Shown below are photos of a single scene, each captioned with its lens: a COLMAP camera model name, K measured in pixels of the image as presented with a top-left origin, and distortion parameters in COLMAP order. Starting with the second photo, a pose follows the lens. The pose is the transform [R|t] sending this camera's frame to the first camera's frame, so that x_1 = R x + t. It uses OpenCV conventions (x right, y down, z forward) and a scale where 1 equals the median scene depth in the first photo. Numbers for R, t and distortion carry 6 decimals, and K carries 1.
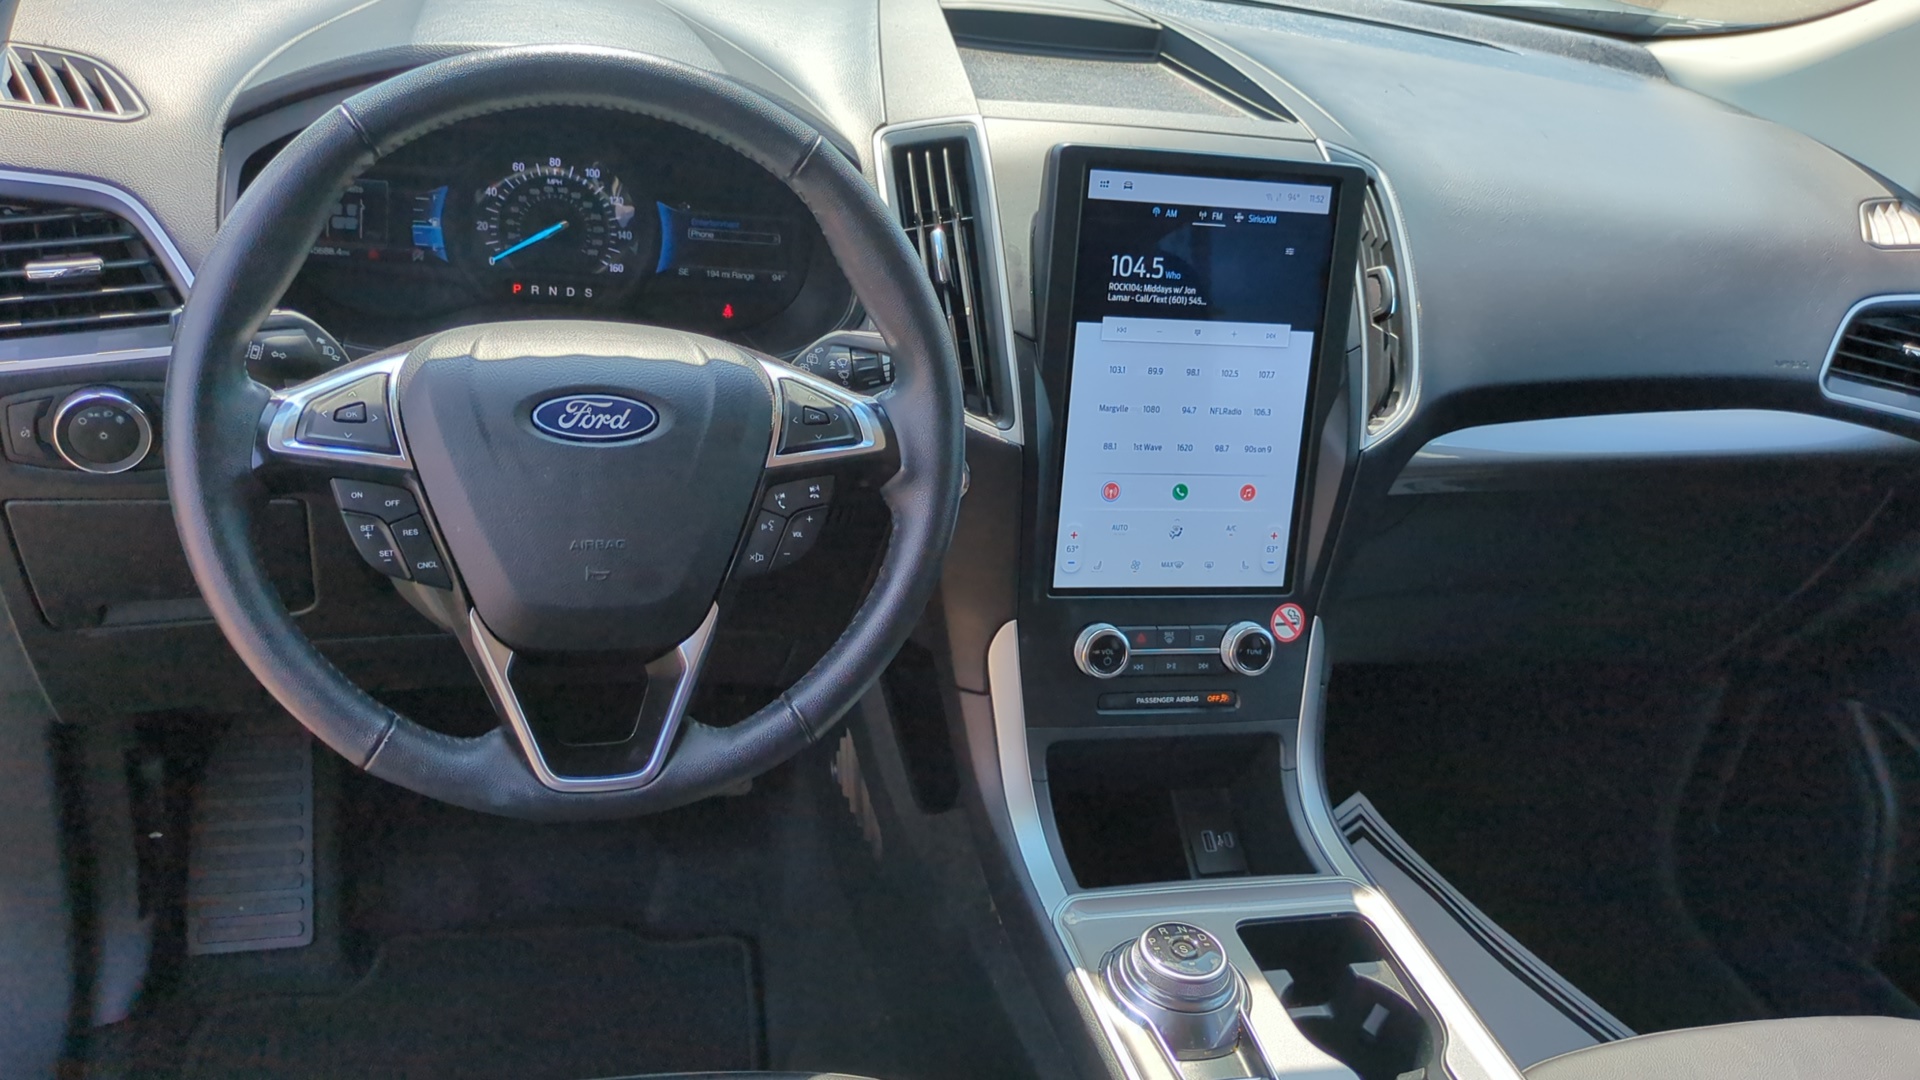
lens RADIAL K [[1441.4, 0, 945.5], [0, 1441.4, 515.1], [0, 0, 1]] dist [0.001125, -0.069192]
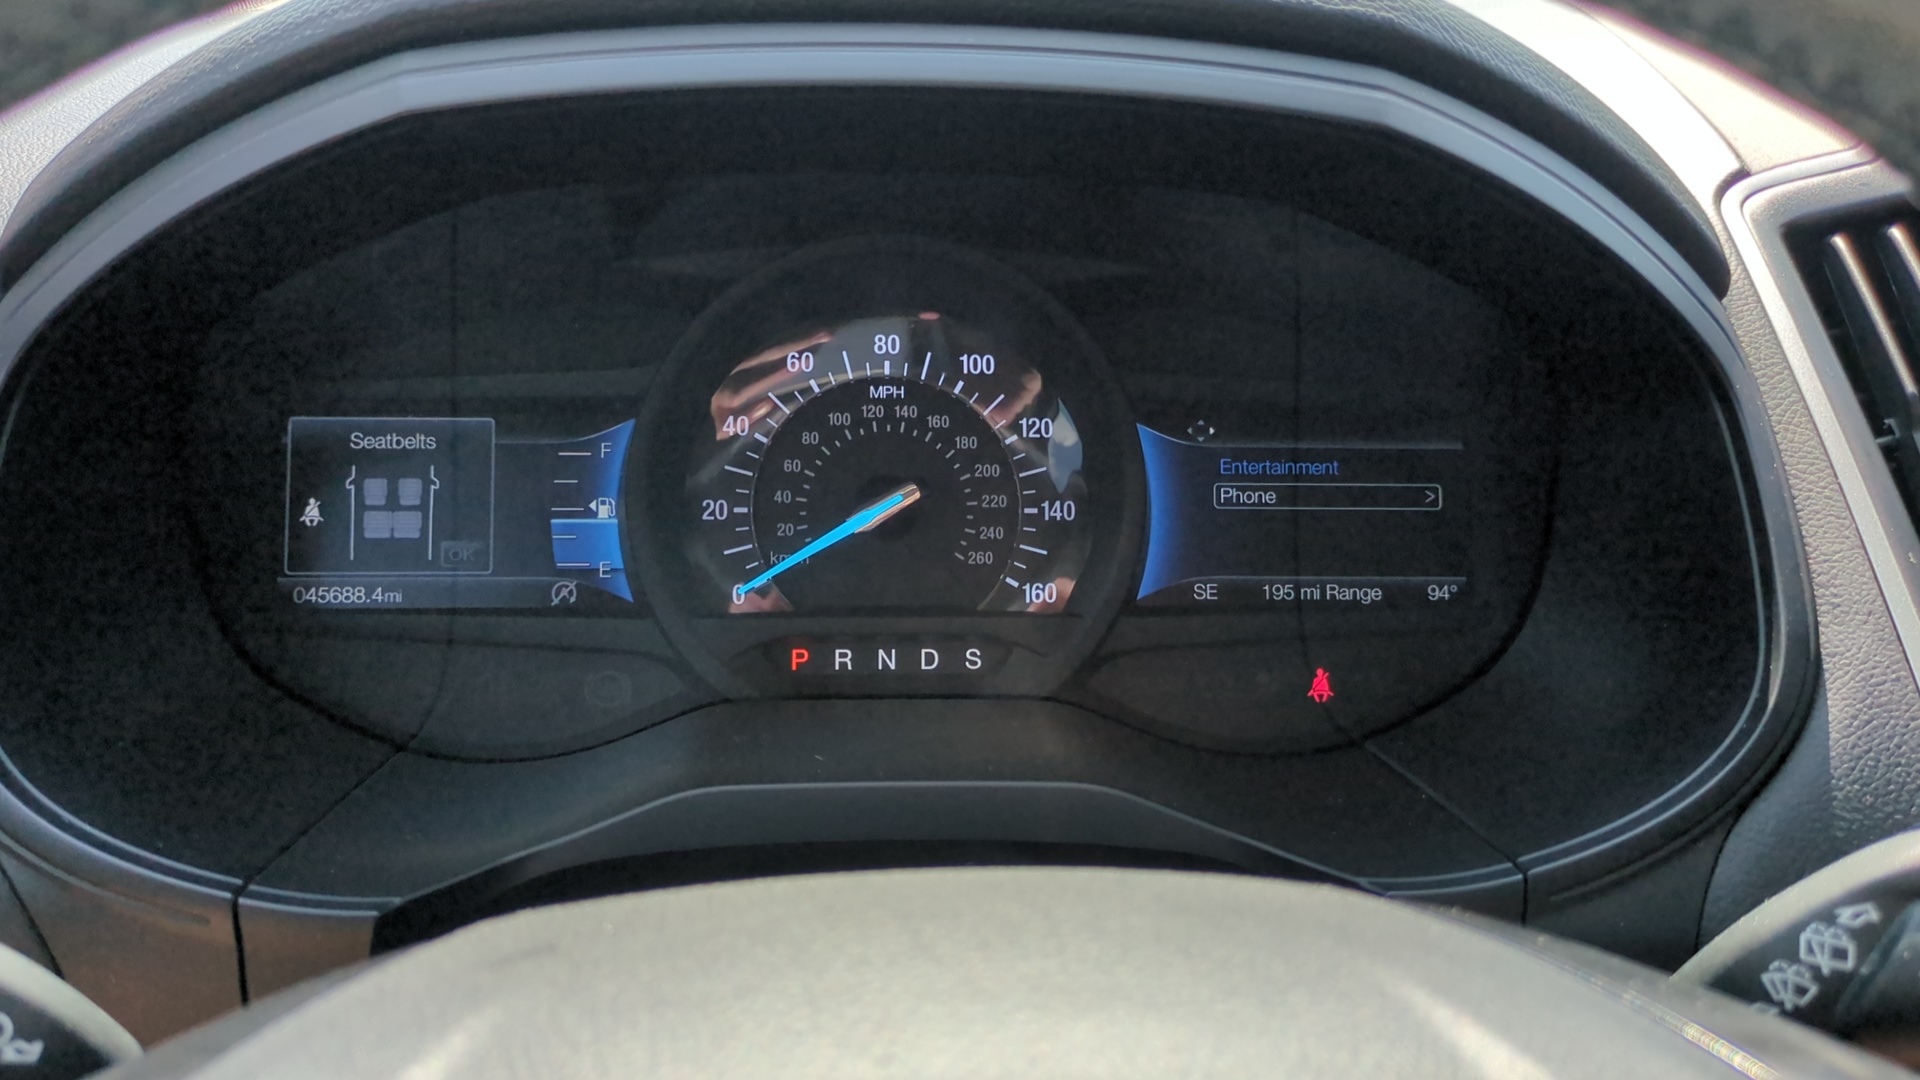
lens RADIAL K [[1429.7, 0, 960.0], [0, 1429.7, 540.0], [0, 0, 1]] dist [0.001776, -0.058829]
pose [[0.971444, -0.056051, -0.230552, -0.160232], [0.020576, 0.987936, -0.153489, -0.127567], [0.236374, 0.144363, 0.960878, 0.621622]]
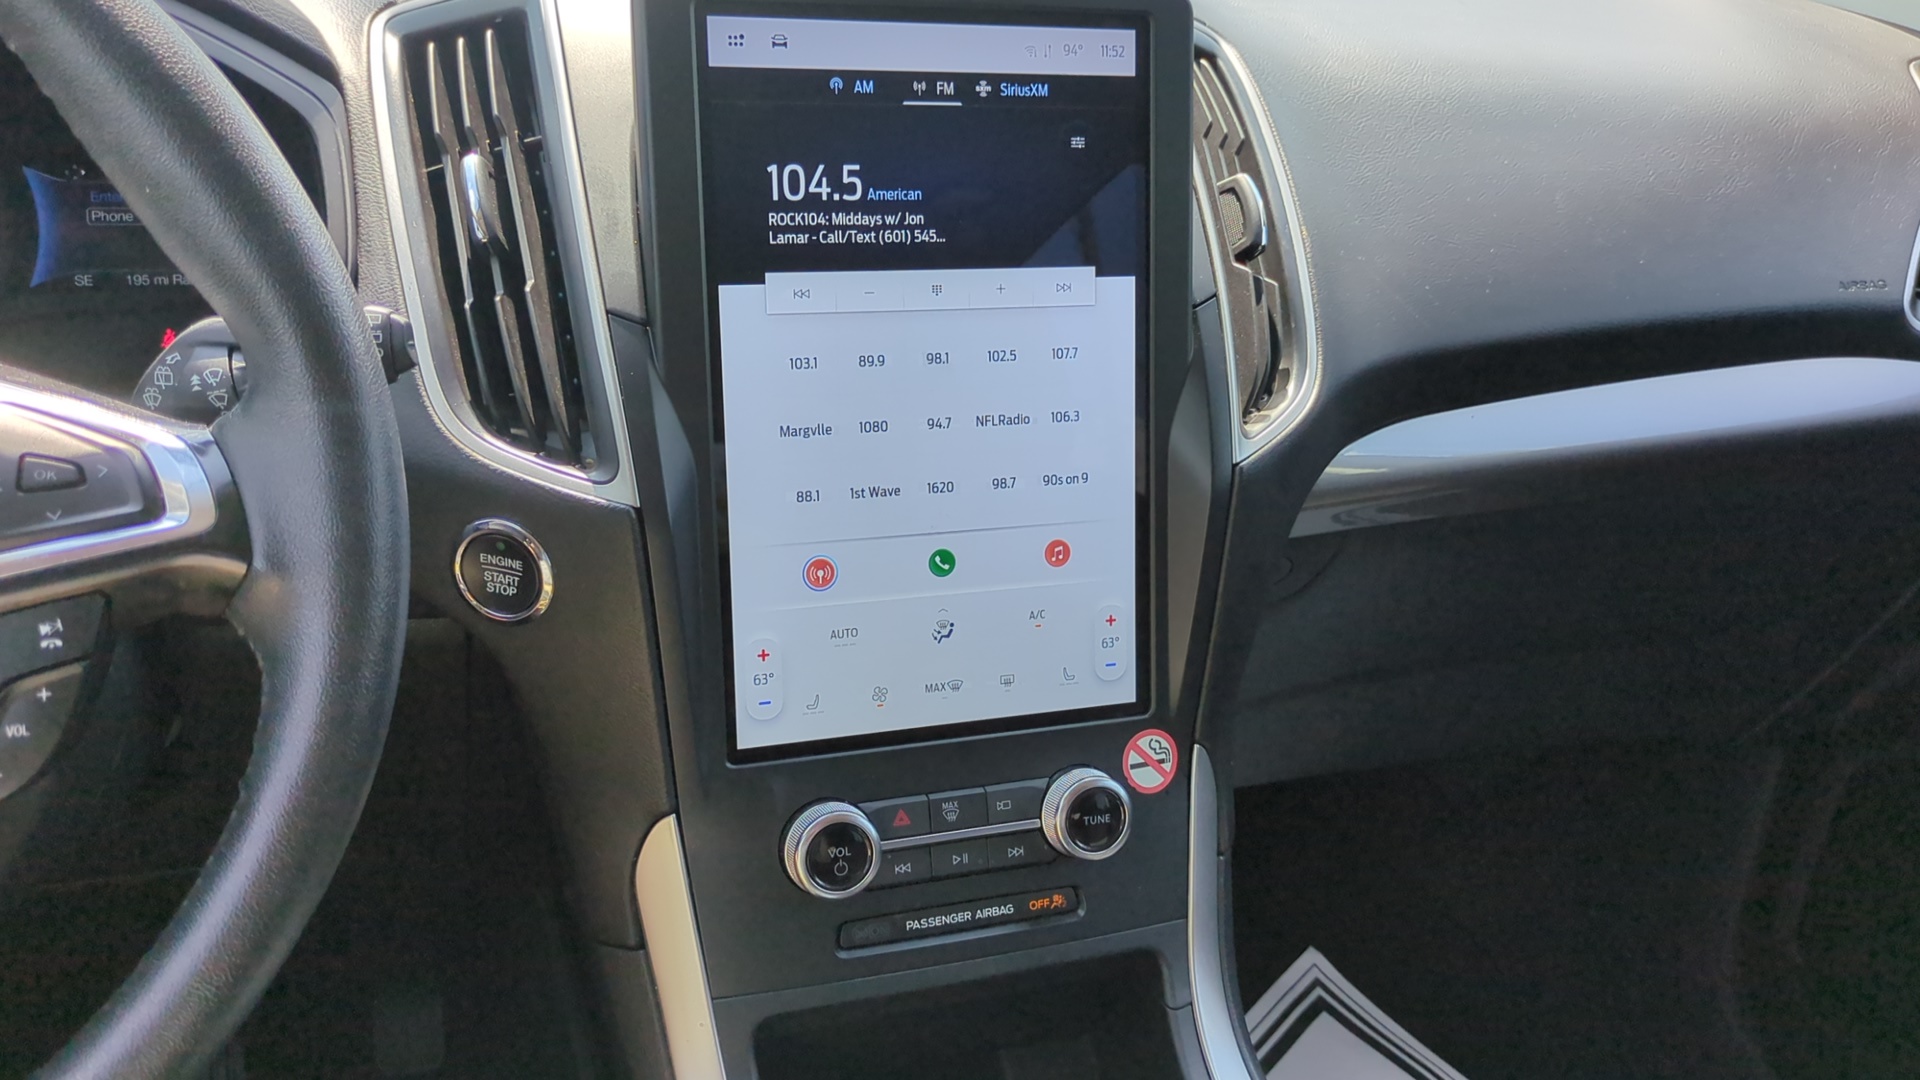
lens RADIAL K [[1429.7, 0, 960.0], [0, 1429.7, 540.0], [0, 0, 1]] dist [0.001776, -0.058829]
pose [[0.993460, -0.100266, 0.054619, 0.139468], [0.103168, 0.993241, -0.053191, 0.006479], [-0.048916, 0.058478, 0.997090, 0.415966]]
